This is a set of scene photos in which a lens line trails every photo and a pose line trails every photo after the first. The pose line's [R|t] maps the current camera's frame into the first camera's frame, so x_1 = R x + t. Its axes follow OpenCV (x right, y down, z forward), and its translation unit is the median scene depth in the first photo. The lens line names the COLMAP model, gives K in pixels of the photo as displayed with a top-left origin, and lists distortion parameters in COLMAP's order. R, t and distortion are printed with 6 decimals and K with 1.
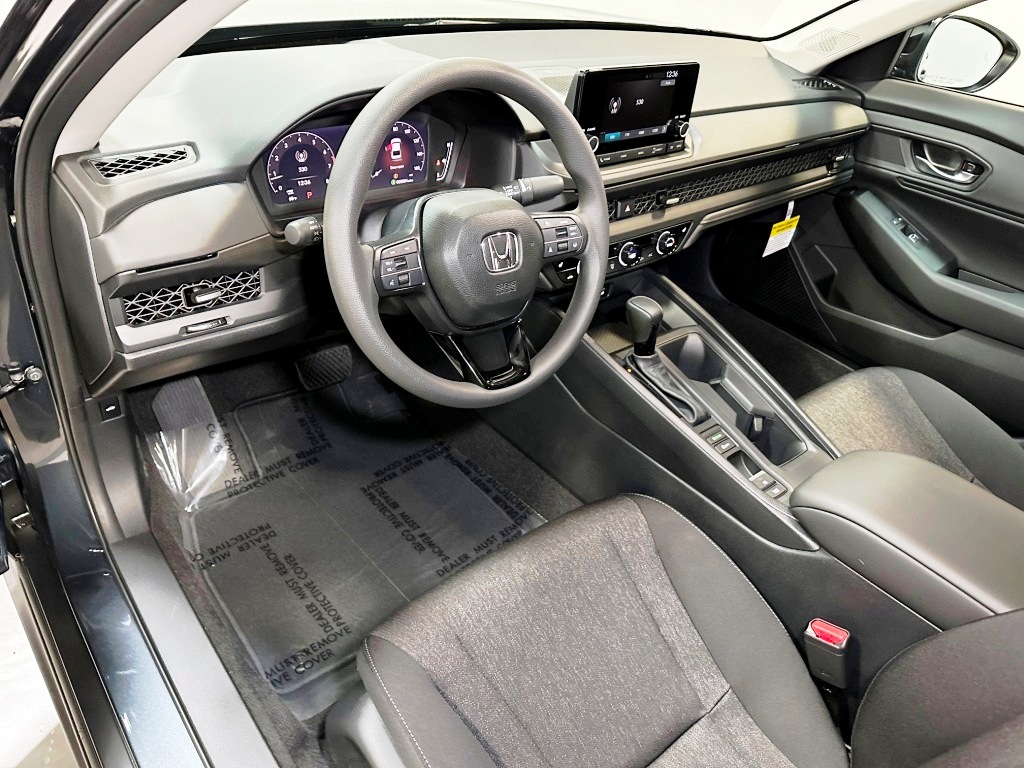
lens RADIAL K [[710.3, 0, 512.0], [0, 710.3, 384.0], [0, 0, 1]] dist [0.006993, -0.022849]
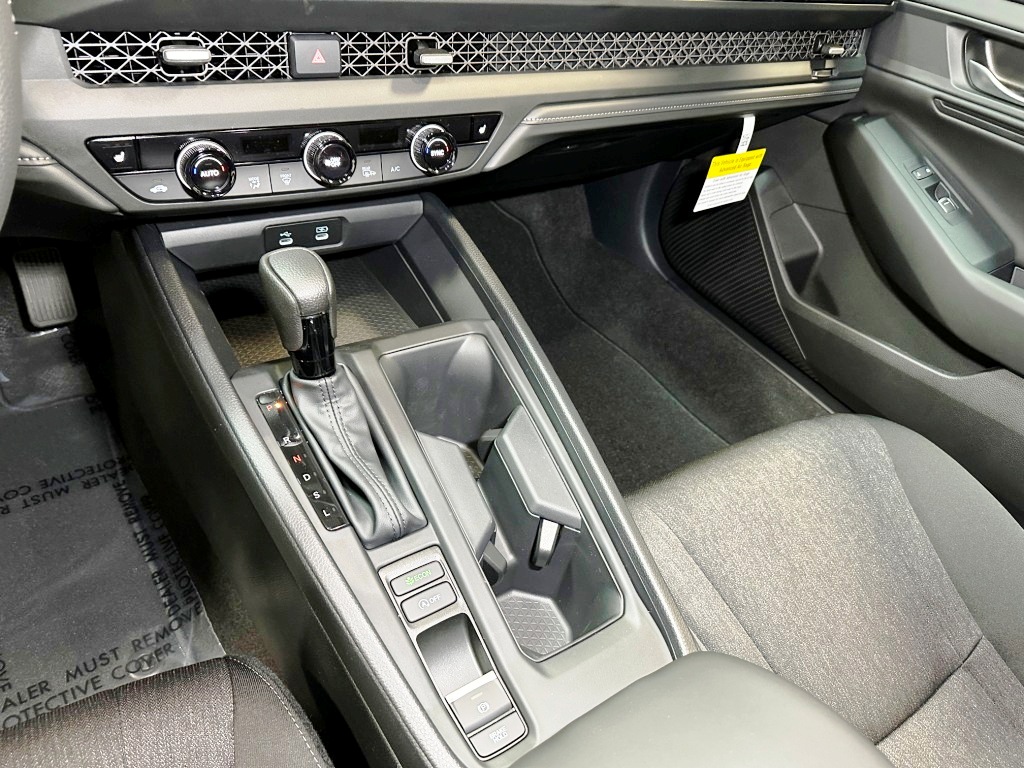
lens RADIAL K [[710.3, 0, 512.0], [0, 710.3, 384.0], [0, 0, 1]] dist [0.006993, -0.022849]
pose [[0.992771, 0.115131, -0.033914, 0.251664], [-0.112447, 0.991003, 0.072583, -0.062296], [0.041965, -0.068245, 0.996786, 0.398545]]
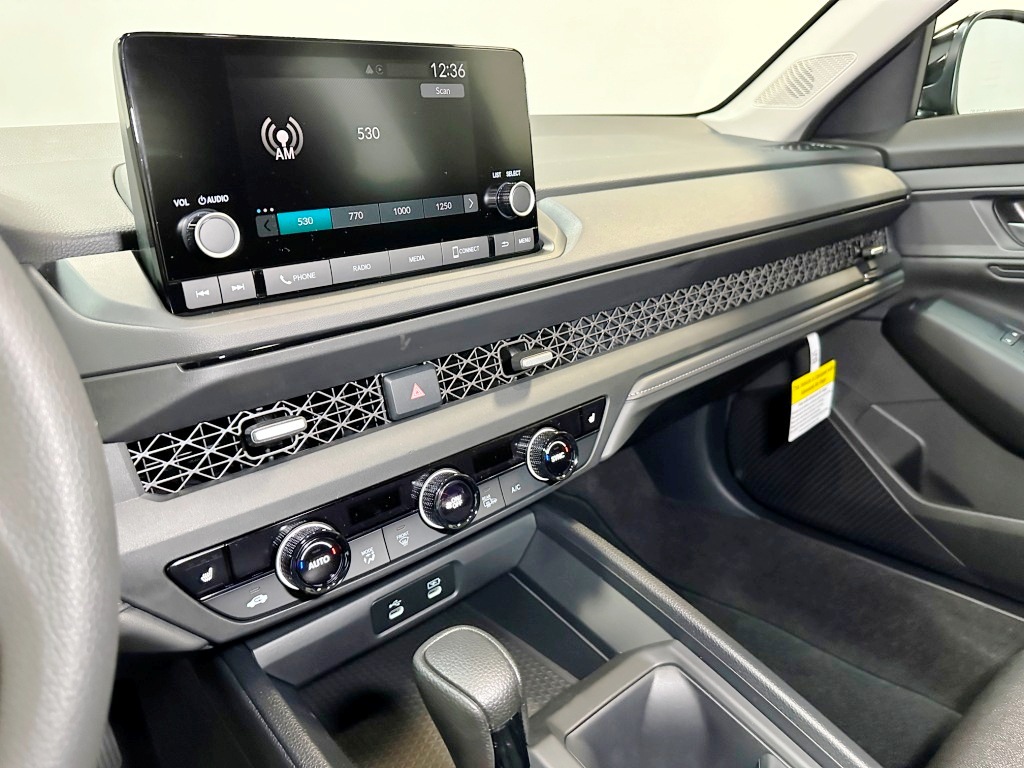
lens RADIAL K [[701.6, 0, 520.9], [0, 701.6, 386.5], [0, 0, 1]] dist [0.113875, -0.253682]
pose [[0.984768, -0.172524, -0.021601, 0.176247], [0.158204, 0.940632, -0.300305, -0.091278], [0.072129, 0.292314, 0.953599, 0.472718]]
